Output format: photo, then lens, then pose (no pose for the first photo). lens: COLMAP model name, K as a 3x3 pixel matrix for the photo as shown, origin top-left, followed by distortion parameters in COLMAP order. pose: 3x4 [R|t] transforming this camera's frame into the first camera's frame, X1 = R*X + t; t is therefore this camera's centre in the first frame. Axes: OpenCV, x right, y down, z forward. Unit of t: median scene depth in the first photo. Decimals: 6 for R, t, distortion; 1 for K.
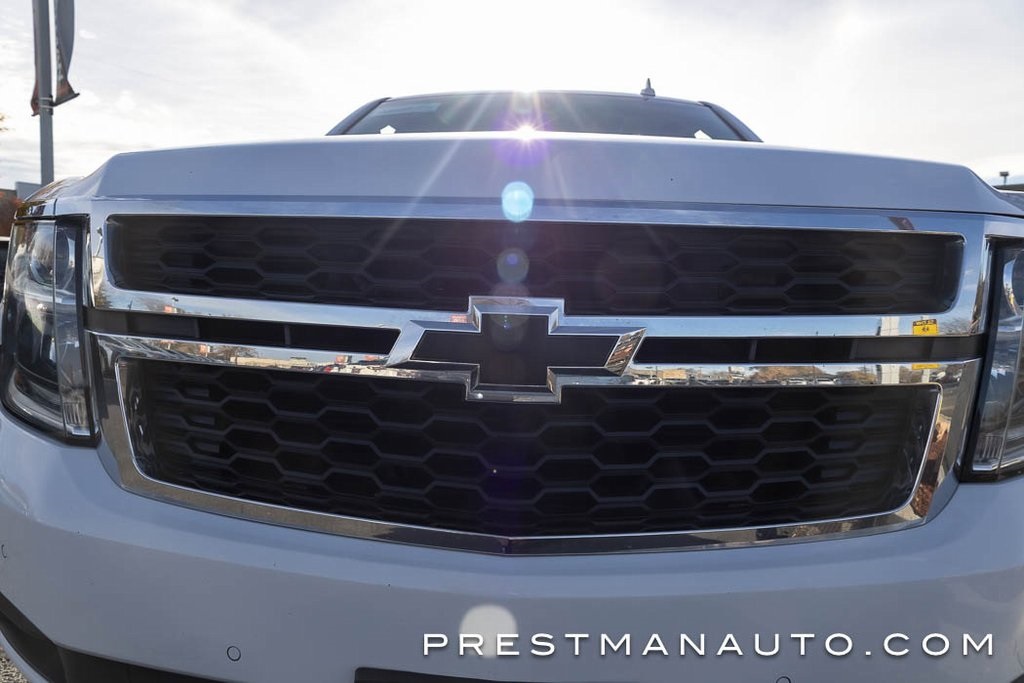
lens RADIAL K [[666.3, 0, 517.2], [0, 666.3, 336.5], [0, 0, 1]] dist [0.007063, 0.000113]
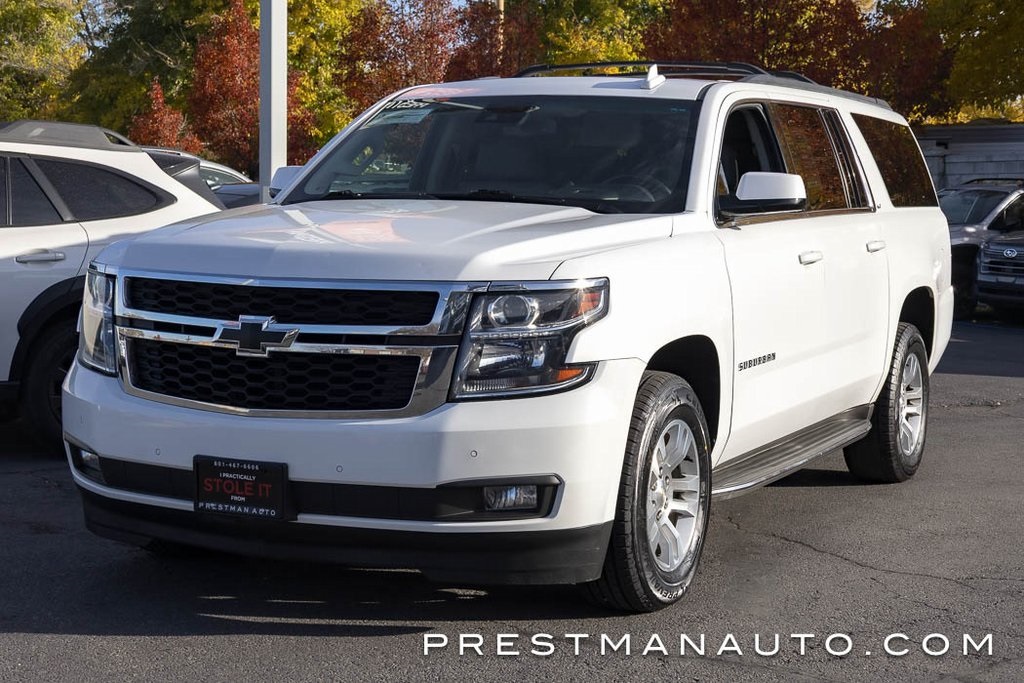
lens RADIAL K [[1796.9, 0, 512.0], [0, 1796.9, 341.5], [0, 0, 1]] dist [0.045741, 0.135199]
pose [[0.927802, 0.022045, -0.372421, 3.260576], [-0.024590, 0.999695, -0.002085, 0.027512], [0.372262, 0.011092, 0.928061, -4.716804]]
